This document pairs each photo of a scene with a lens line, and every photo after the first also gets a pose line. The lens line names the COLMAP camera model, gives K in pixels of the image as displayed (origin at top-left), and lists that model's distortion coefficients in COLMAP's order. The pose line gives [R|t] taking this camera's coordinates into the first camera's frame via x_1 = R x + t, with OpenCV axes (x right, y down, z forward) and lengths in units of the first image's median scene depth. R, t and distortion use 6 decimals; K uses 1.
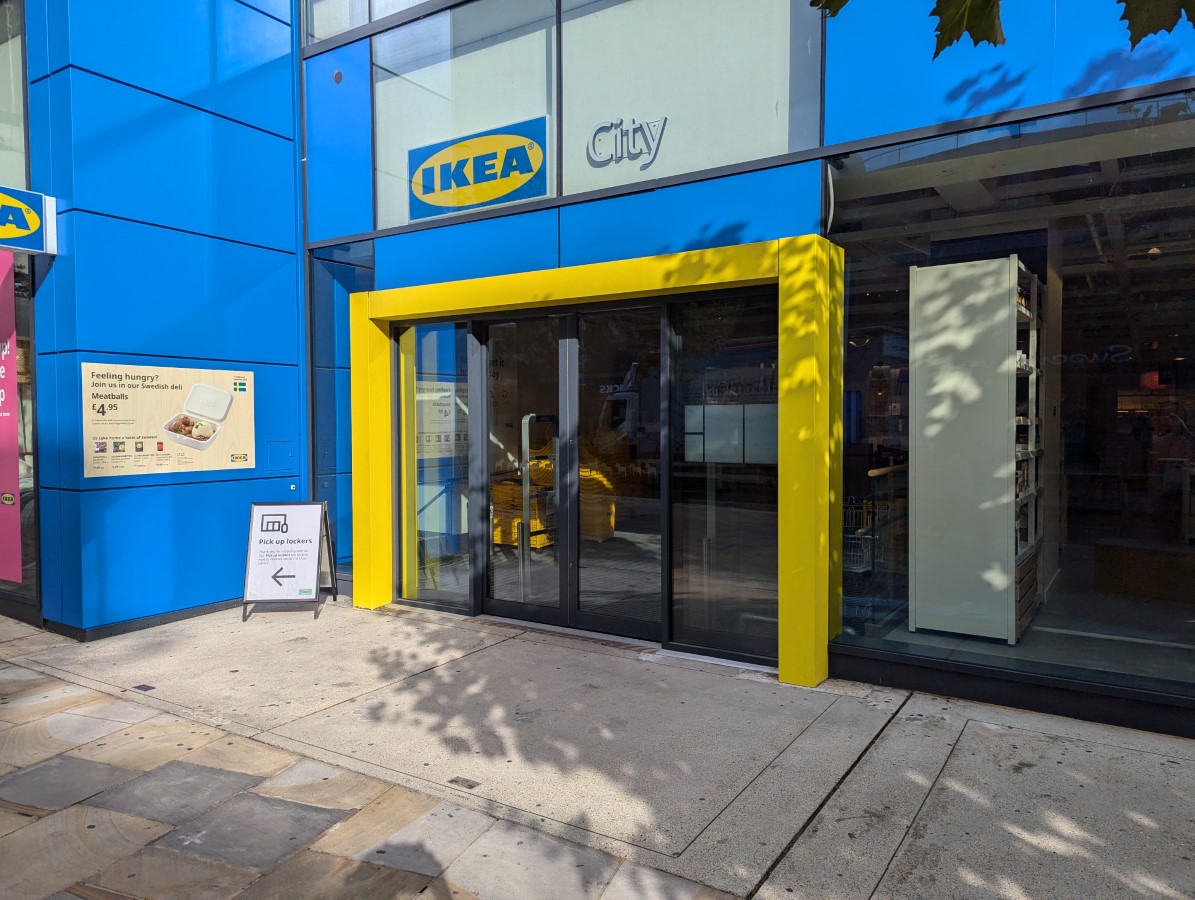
lens RADIAL K [[848.7, 0, 574.4], [0, 848.7, 444.8], [0, 0, 1]] dist [0.057218, -0.040616]
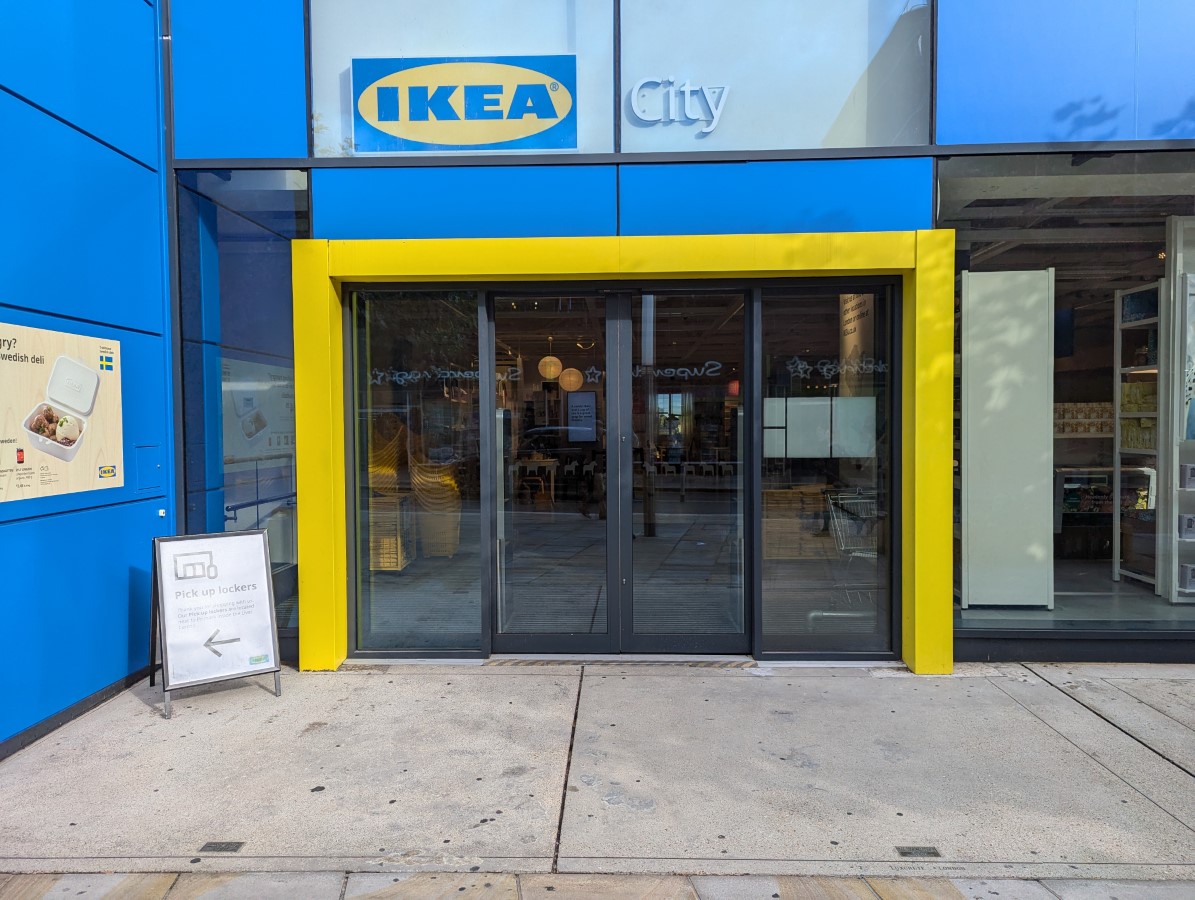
lens RADIAL K [[848.7, 0, 597.8], [0, 848.7, 451.6], [0, 0, 1]] dist [0.057218, -0.040616]
pose [[0.847932, -0.019556, 0.529745, -0.502234], [0.019002, 0.999798, 0.006492, 0.003142], [-0.529765, 0.004562, 0.848132, 0.289072]]
